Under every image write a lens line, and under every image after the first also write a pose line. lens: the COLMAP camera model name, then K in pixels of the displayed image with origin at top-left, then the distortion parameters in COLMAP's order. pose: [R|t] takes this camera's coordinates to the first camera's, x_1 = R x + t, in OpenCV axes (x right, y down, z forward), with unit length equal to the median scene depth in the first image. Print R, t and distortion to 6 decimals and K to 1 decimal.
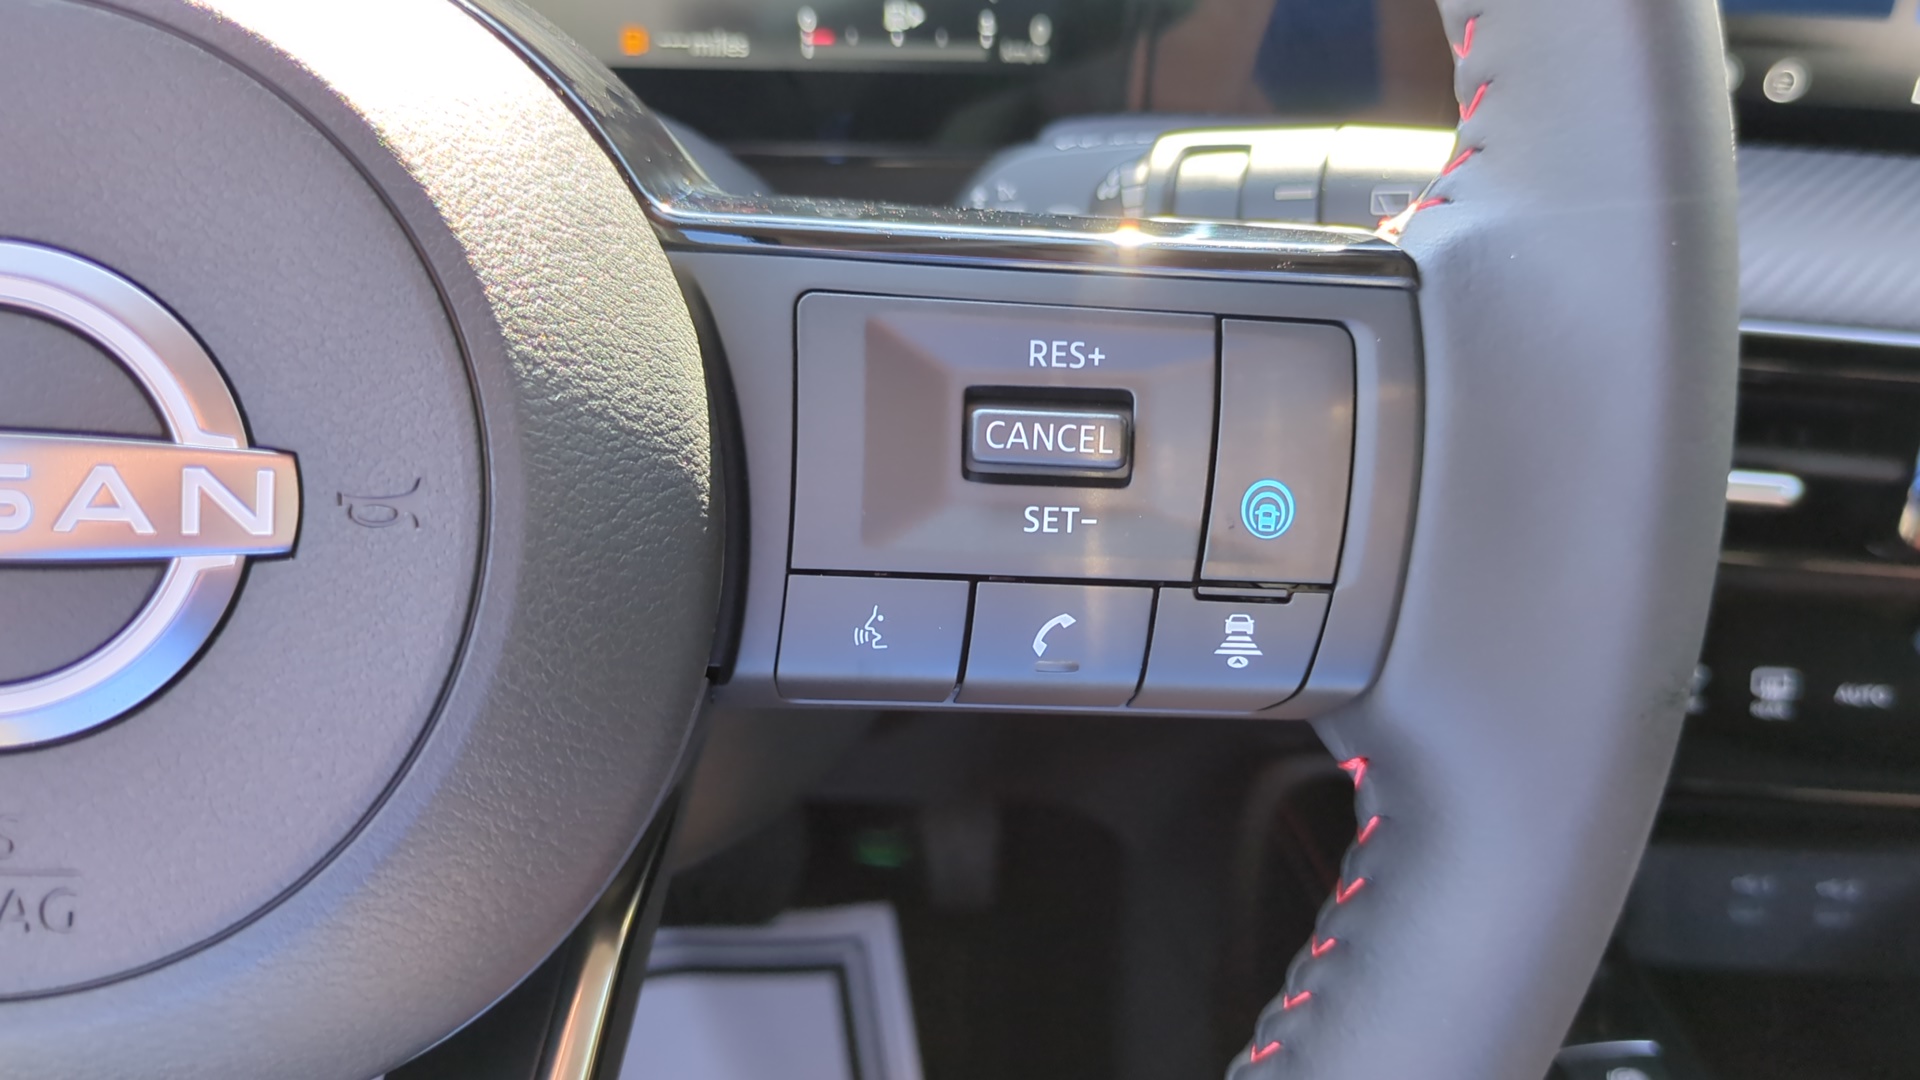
lens RADIAL K [[1594.7, 0, 960.0], [0, 1594.7, 540.0], [0, 0, 1]] dist [-0.003506, -0.002739]
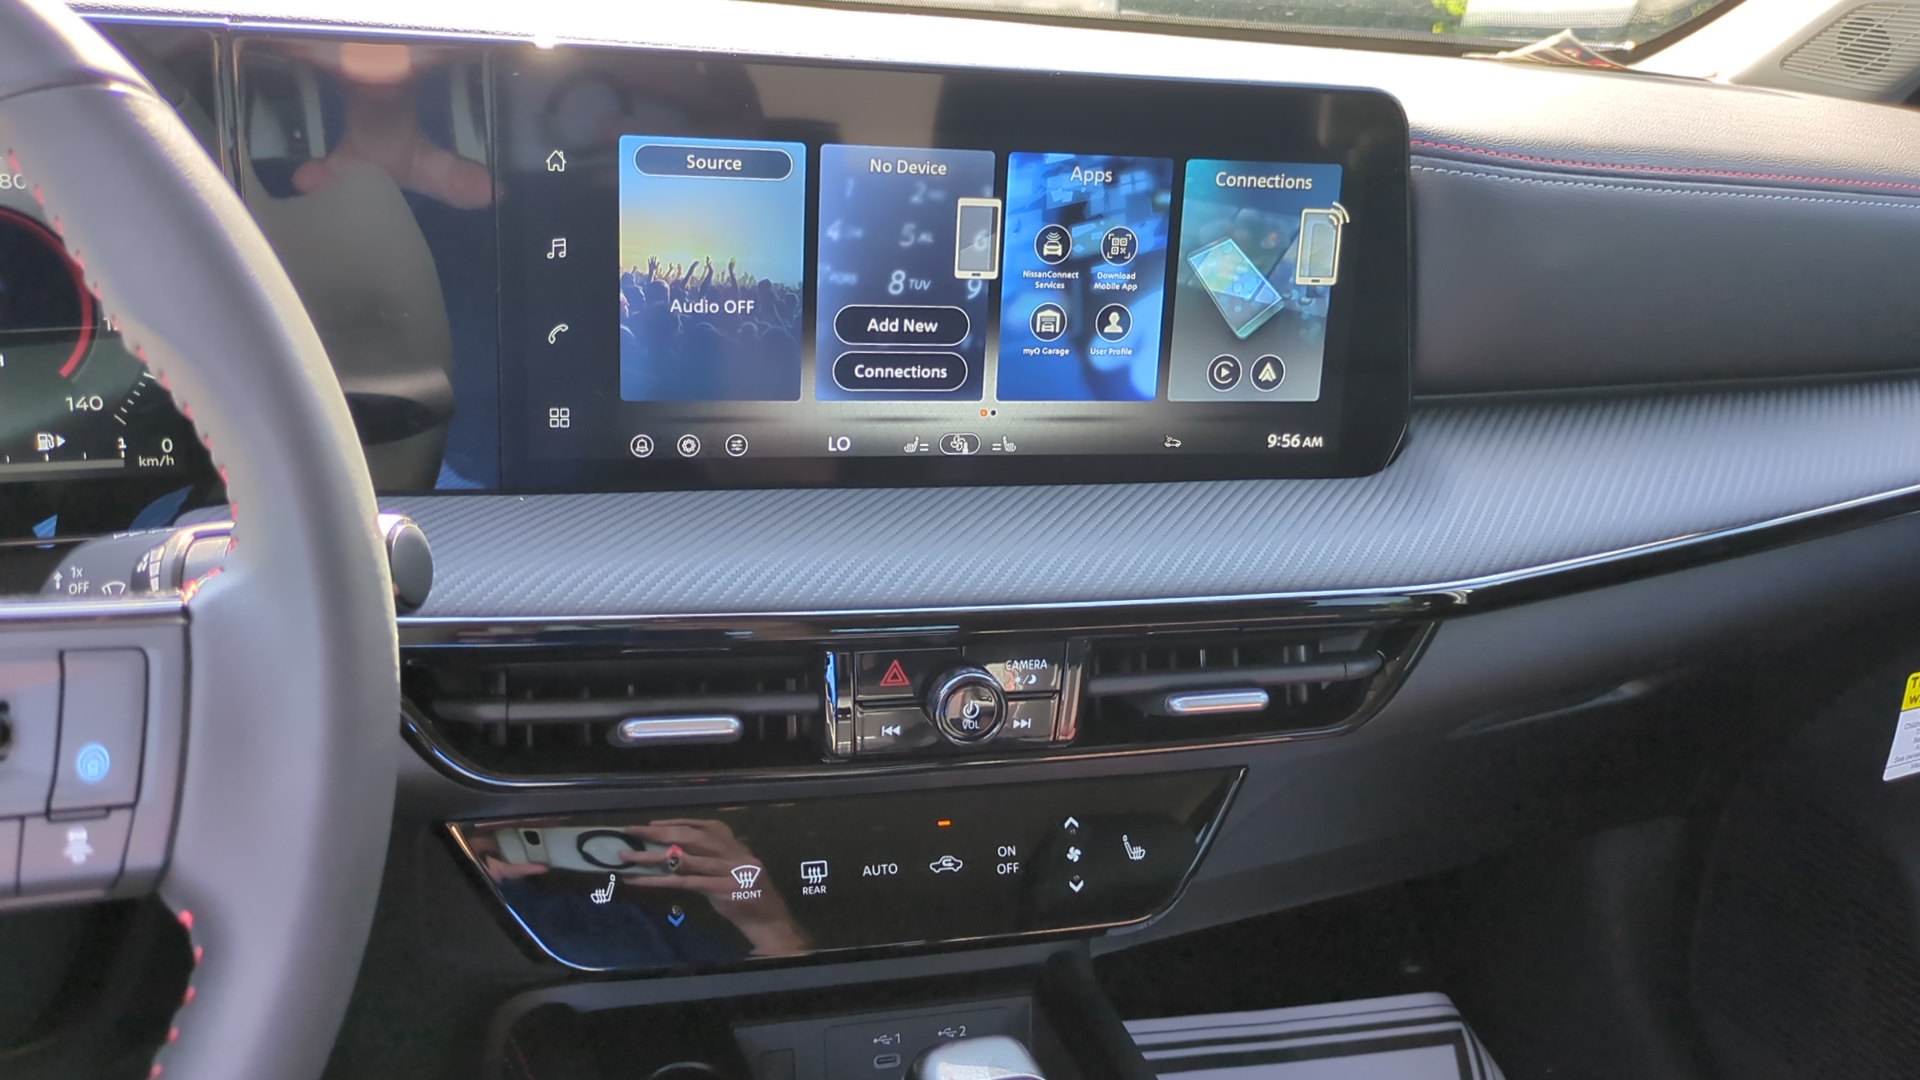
lens RADIAL K [[1603.4, 0, 960.0], [0, 1603.4, 540.0], [0, 0, 1]] dist [0.027519, -0.005213]
pose [[0.953371, -0.075052, 0.292321, 0.556327], [0.130708, 0.975713, -0.175780, 0.161944], [-0.272029, 0.205792, 0.940026, -0.851789]]
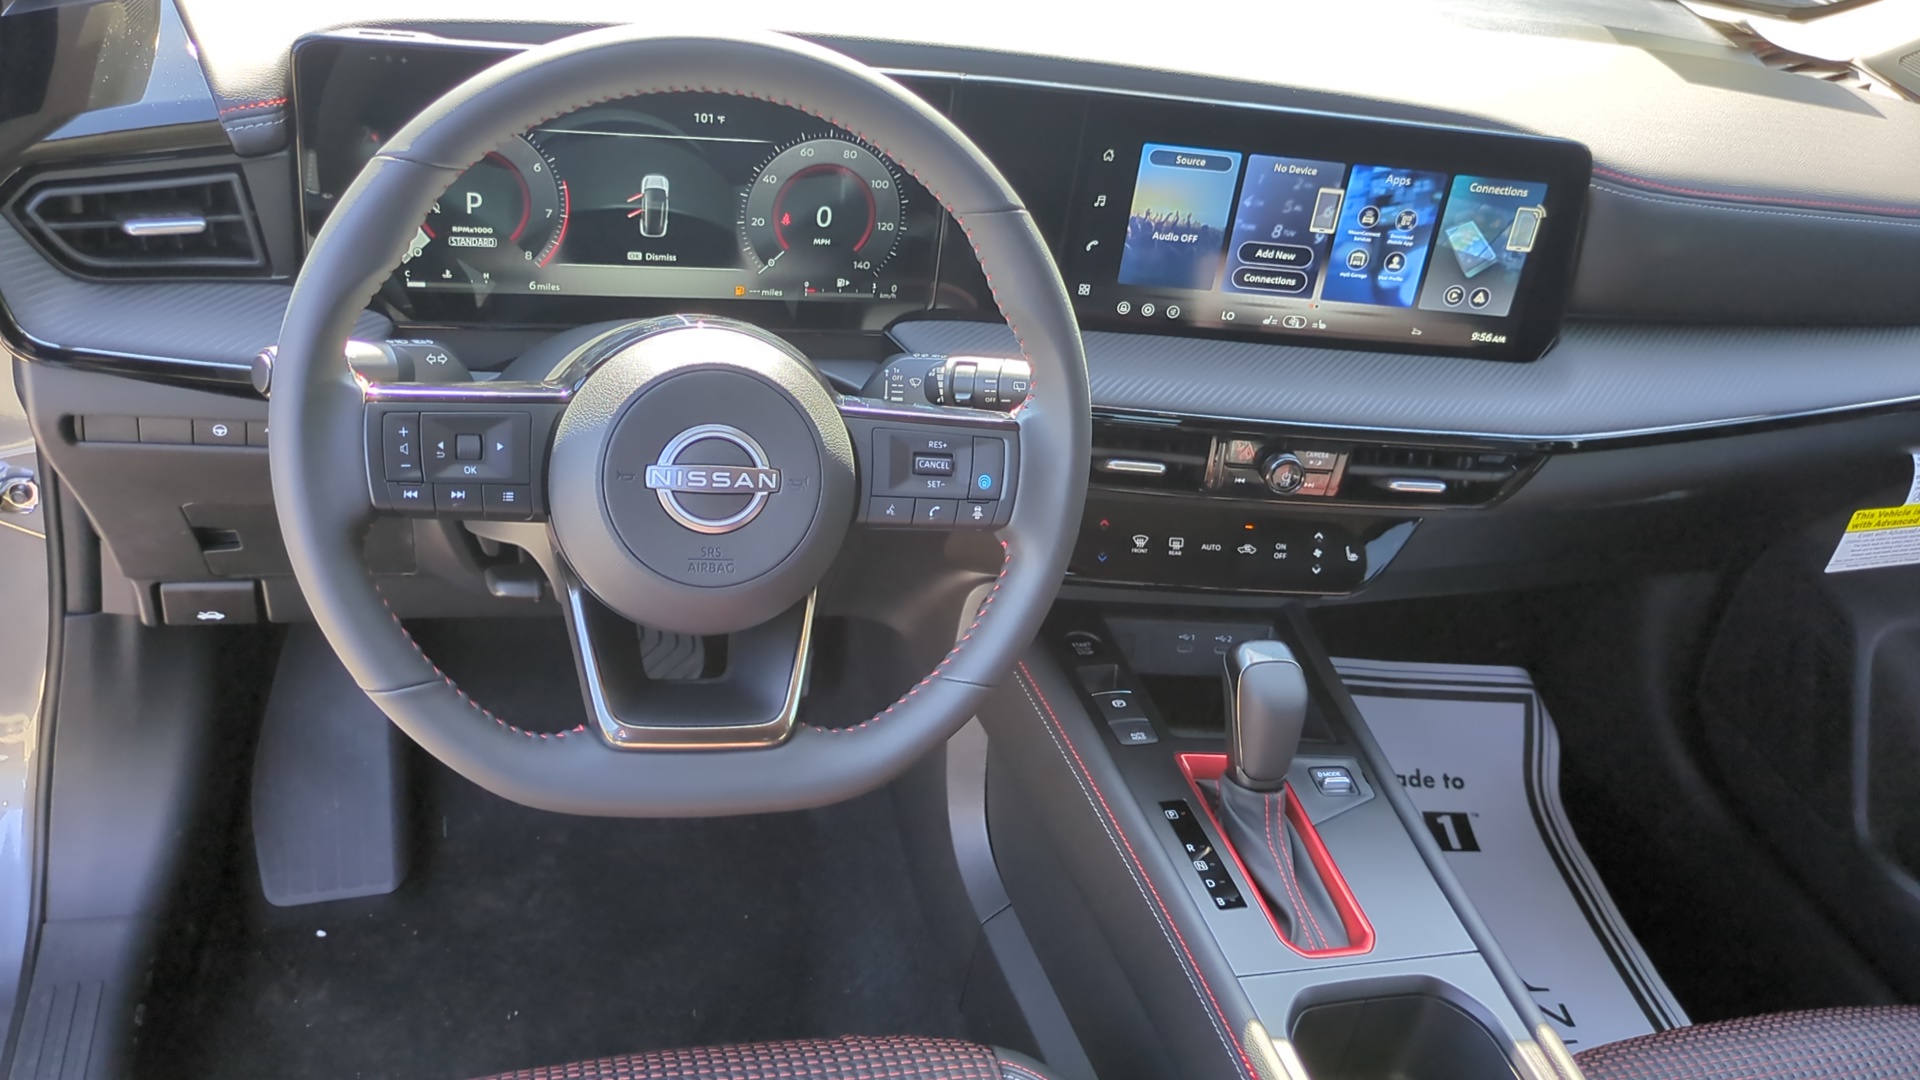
lens RADIAL K [[1603.4, 0, 960.0], [0, 1603.4, 540.0], [0, 0, 1]] dist [0.027519, -0.005213]
pose [[0.981634, -0.004323, 0.190725, -0.675627], [-0.003891, 0.999082, 0.042670, -0.044561], [-0.190735, -0.042629, 0.980716, -3.133067]]
